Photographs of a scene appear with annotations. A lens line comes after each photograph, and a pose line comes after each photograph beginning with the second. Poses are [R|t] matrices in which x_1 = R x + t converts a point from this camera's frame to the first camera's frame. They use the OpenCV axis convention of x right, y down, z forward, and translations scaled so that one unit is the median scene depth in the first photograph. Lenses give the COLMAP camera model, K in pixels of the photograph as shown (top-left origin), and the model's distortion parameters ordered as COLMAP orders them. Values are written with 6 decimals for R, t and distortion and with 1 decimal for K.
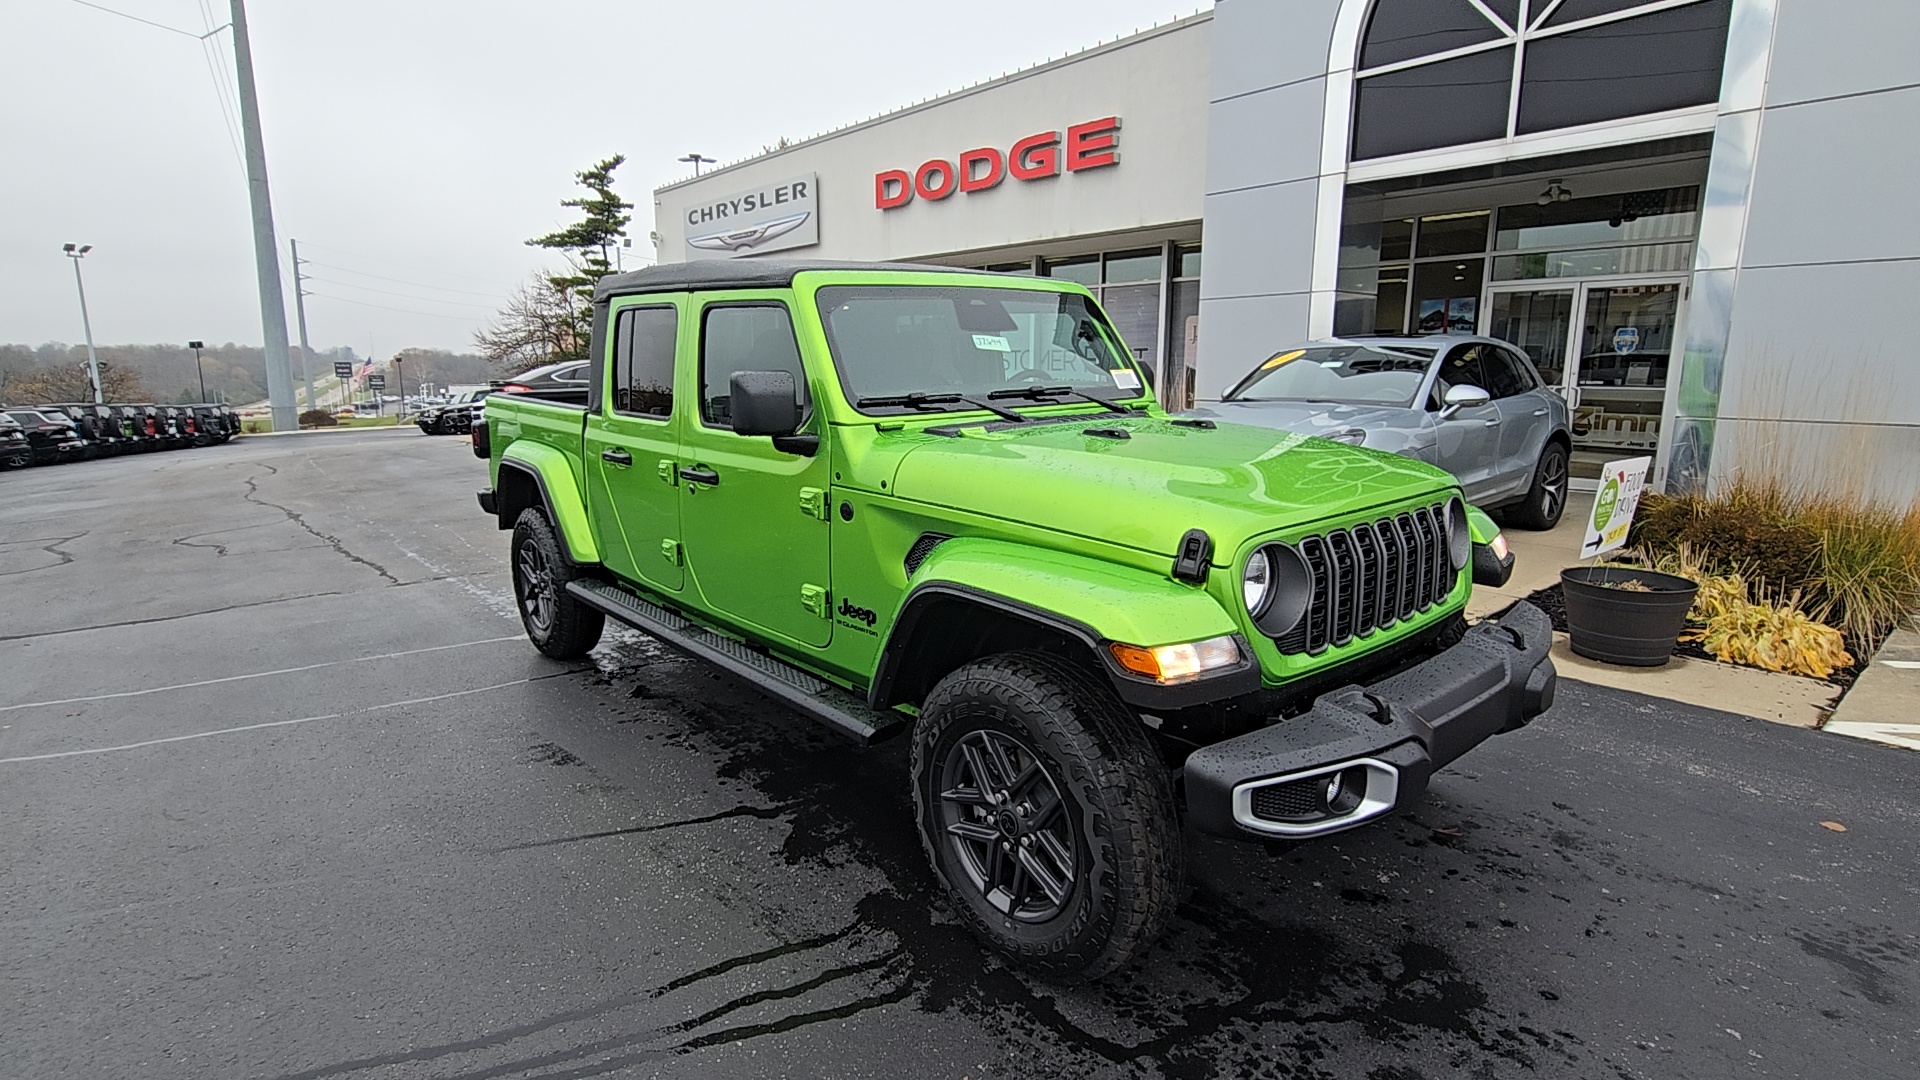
lens RADIAL K [[965.5, 0, 953.0], [0, 965.5, 547.9], [0, 0, 1]] dist [0.001299, -0.001444]
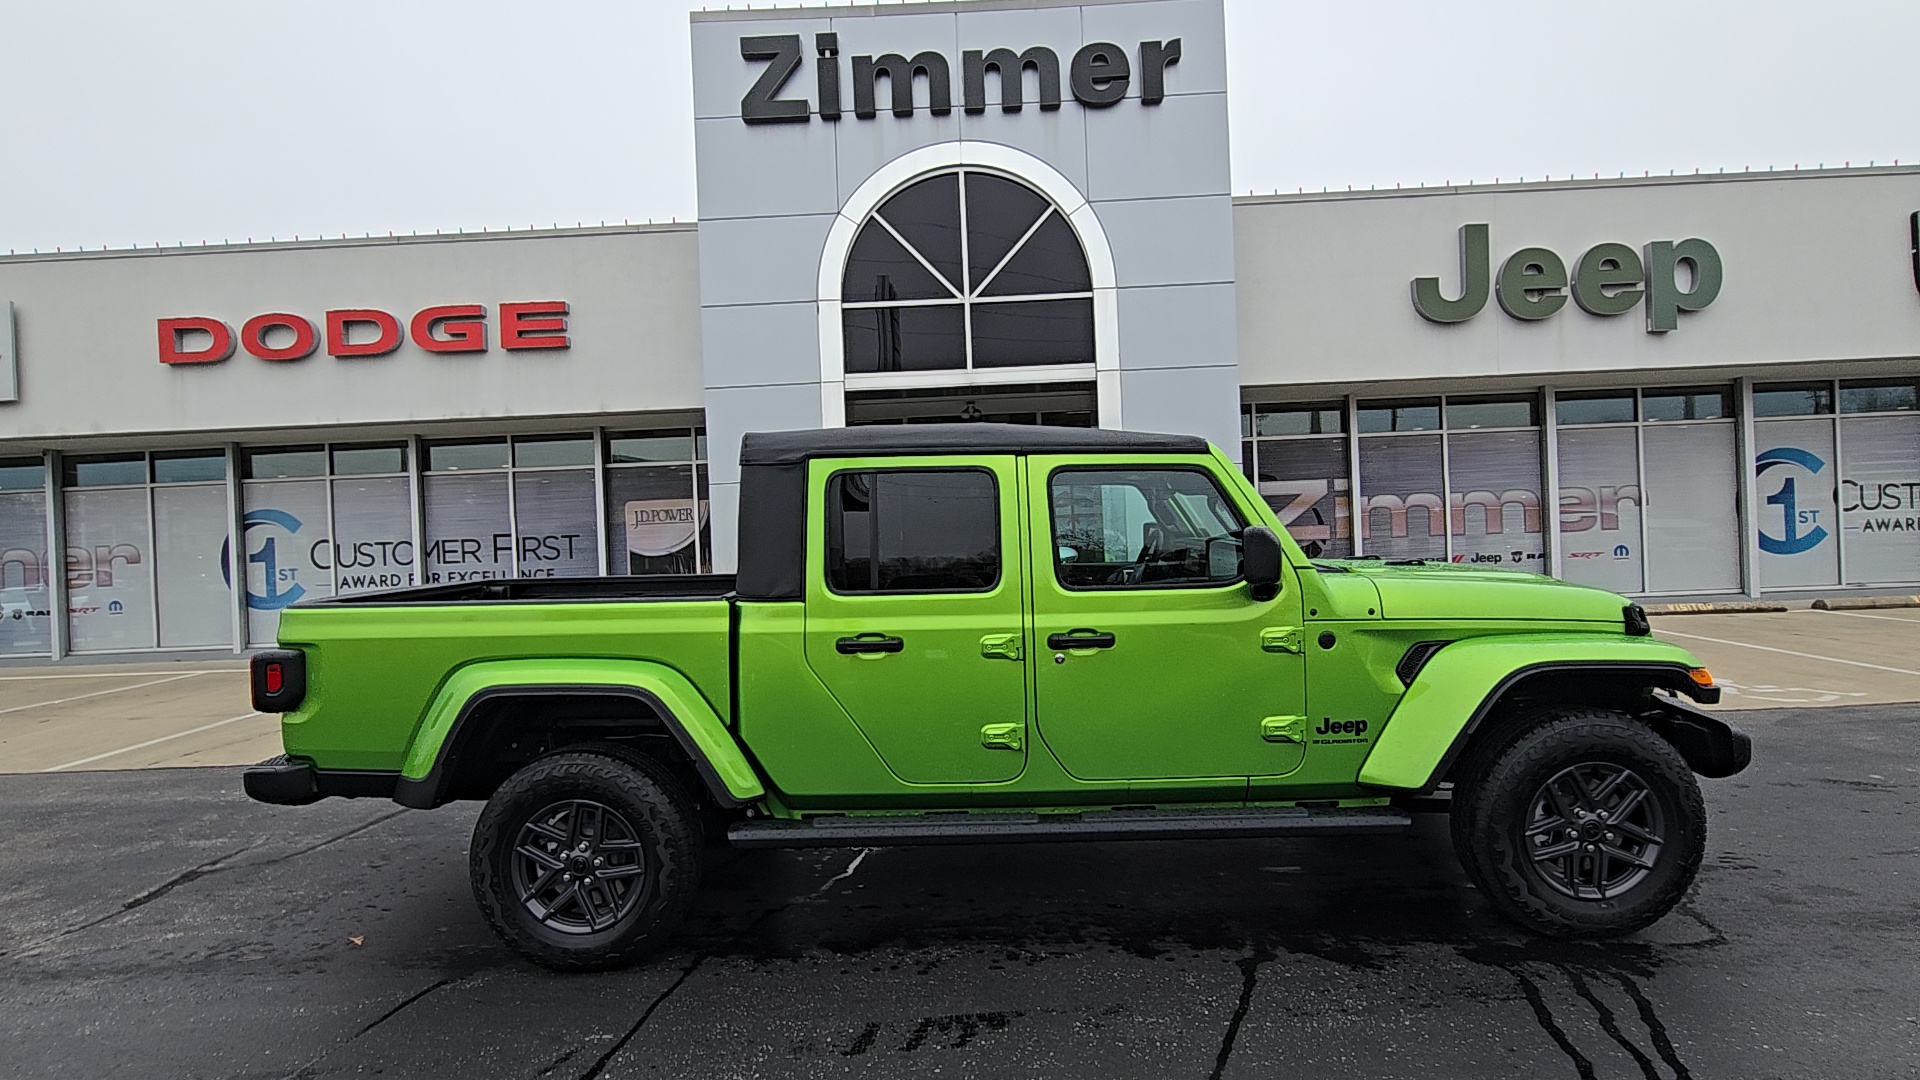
lens RADIAL K [[965.5, 0, 950.4], [0, 965.5, 548.1], [0, 0, 1]] dist [0.001299, -0.001444]
pose [[0.667711, -0.034266, 0.743632, -0.458839], [0.178015, 0.977308, -0.114807, -0.033871], [-0.722823, 0.209035, 0.658658, 0.193113]]
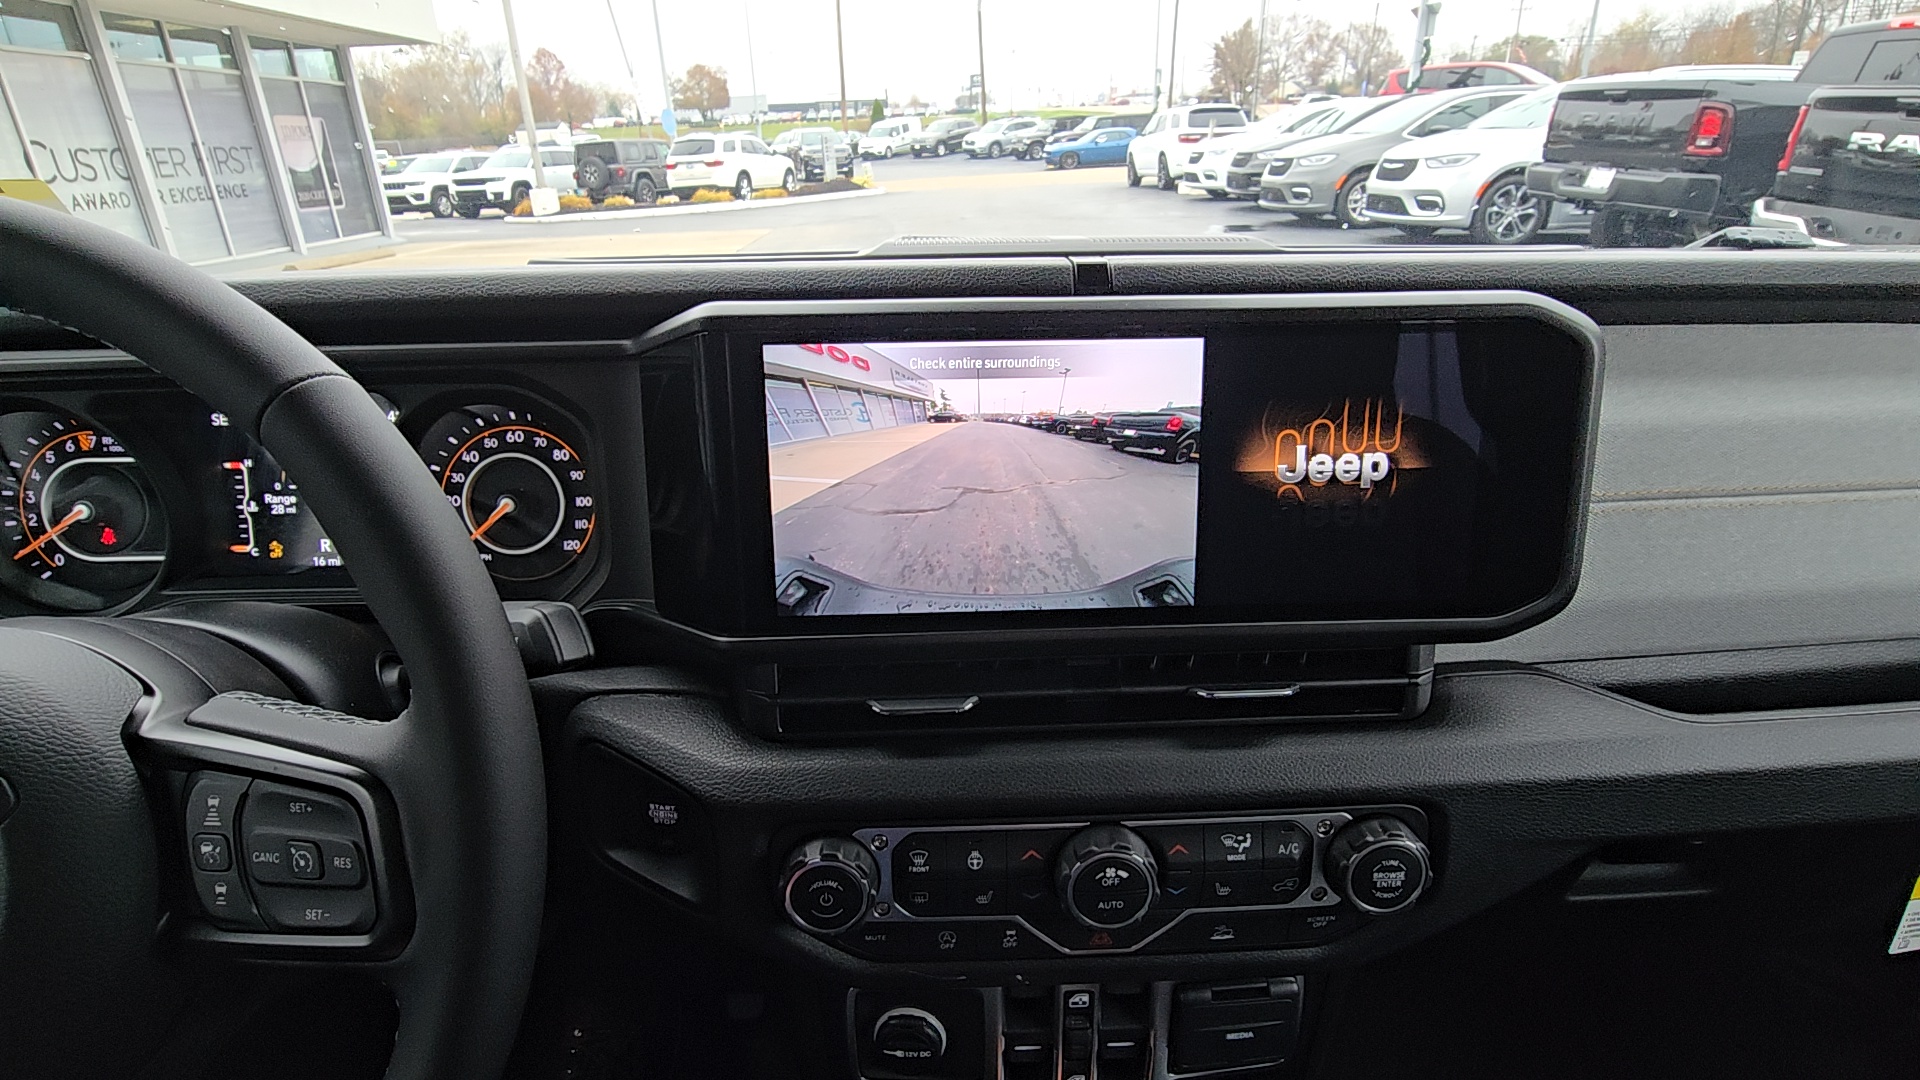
lens RADIAL K [[965.5, 0, 950.7], [0, 965.5, 546.1], [0, 0, 1]] dist [0.001299, -0.001444]
pose [[-0.785033, -0.217636, 0.579963, -0.012262], [0.144159, 0.846358, 0.512735, -0.087484], [-0.602446, 0.486121, -0.633045, 0.475763]]
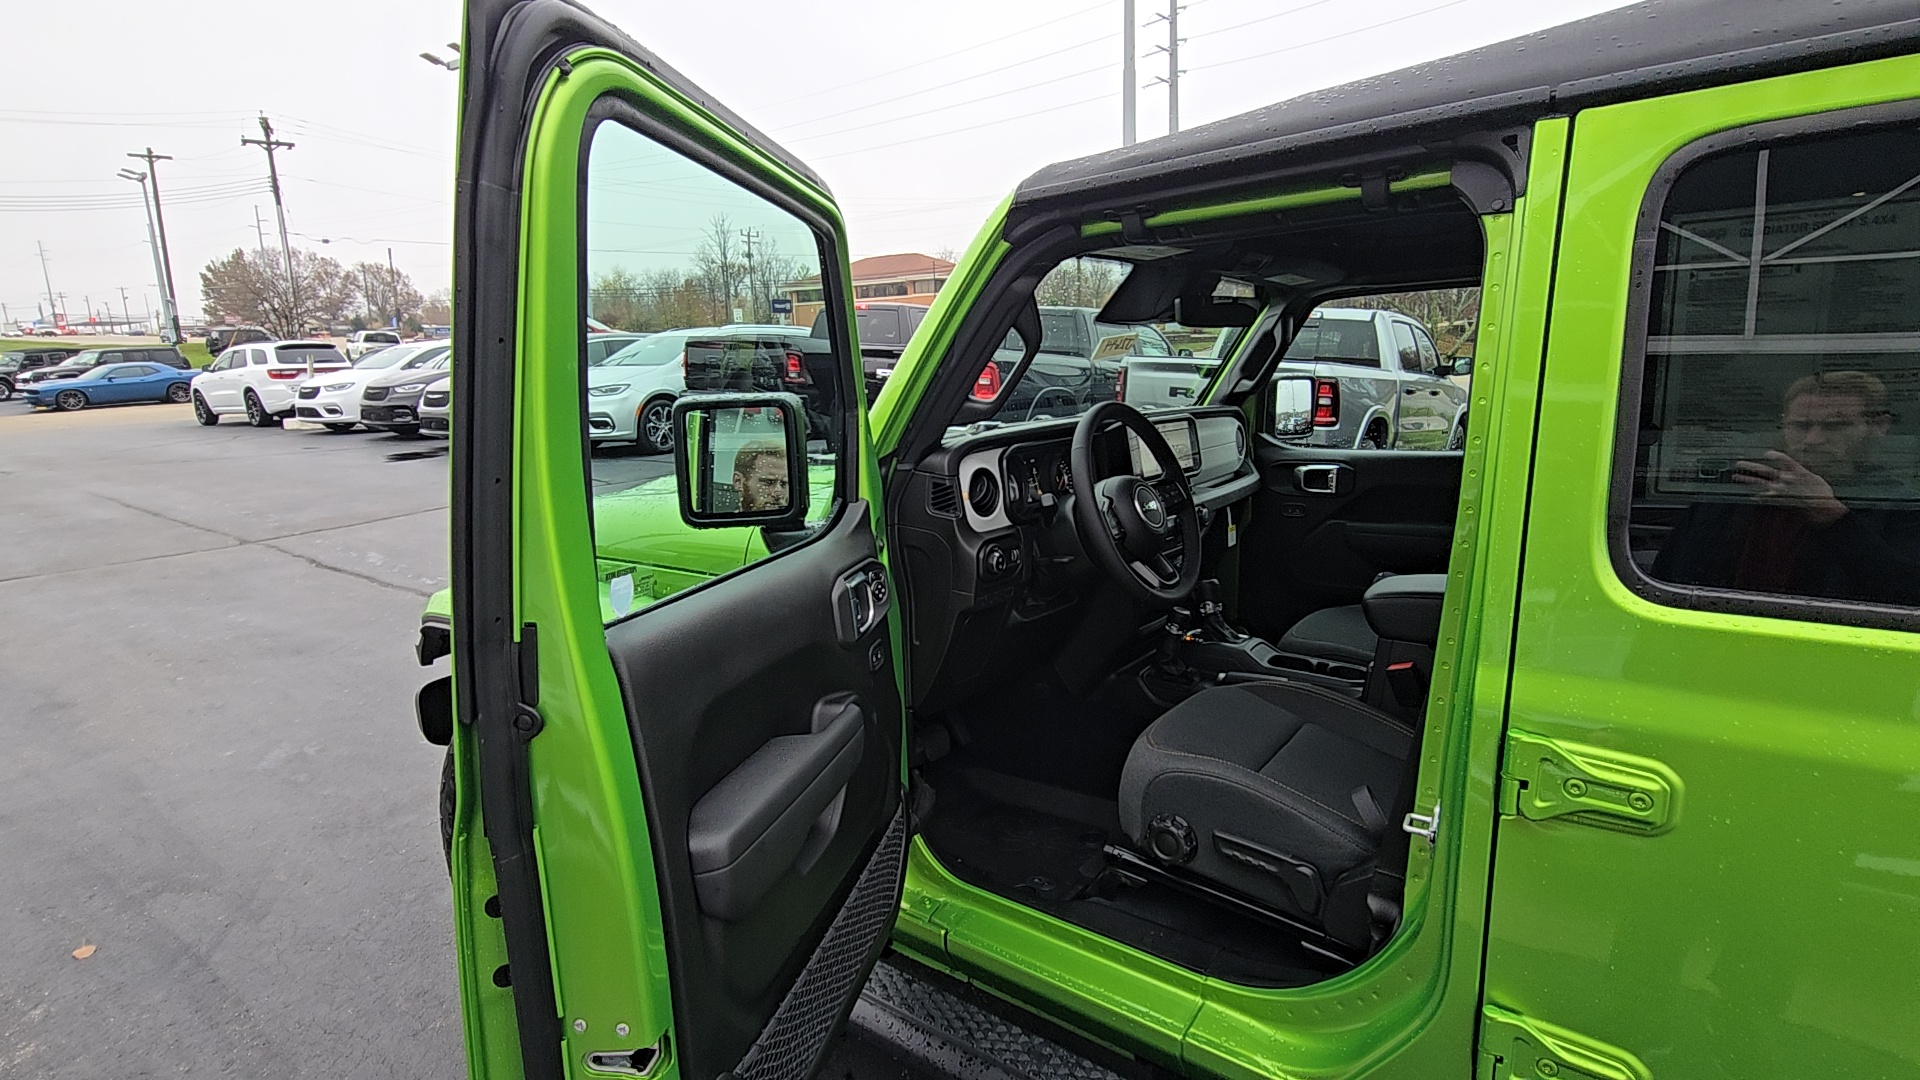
lens RADIAL K [[965.5, 0, 949.7], [0, 965.5, 545.2], [0, 0, 1]] dist [0.001299, -0.001444]
pose [[-0.975034, 0.072292, -0.209957, 0.120016], [-0.012671, 0.925866, 0.377638, -0.138247], [0.221693, 0.370871, -0.901836, 0.669468]]
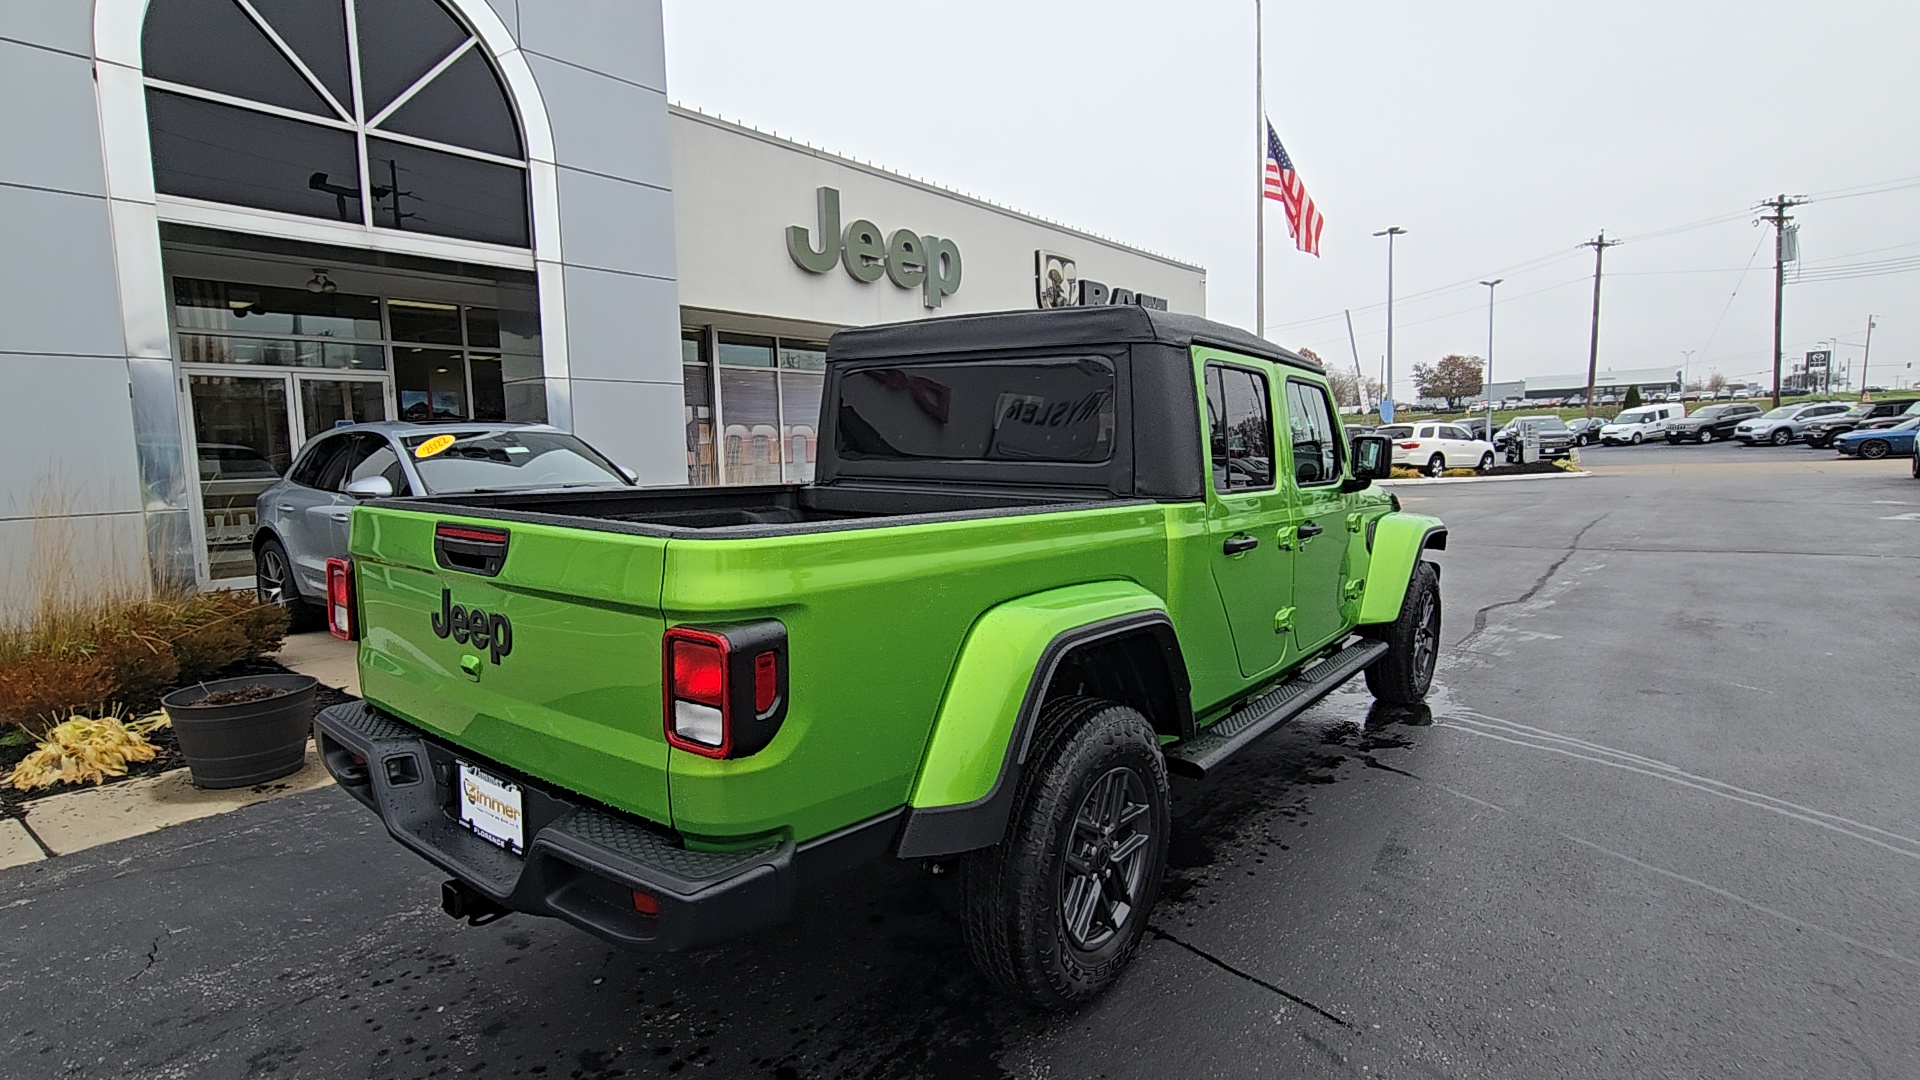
lens RADIAL K [[965.5, 0, 950.4], [0, 965.5, 549.9], [0, 0, 1]] dist [0.001299, -0.001444]
pose [[-0.192696, -0.102271, 0.975914, -0.547999], [0.203376, 0.968795, 0.141682, -0.127451], [-0.959951, 0.225779, -0.165883, 0.686975]]
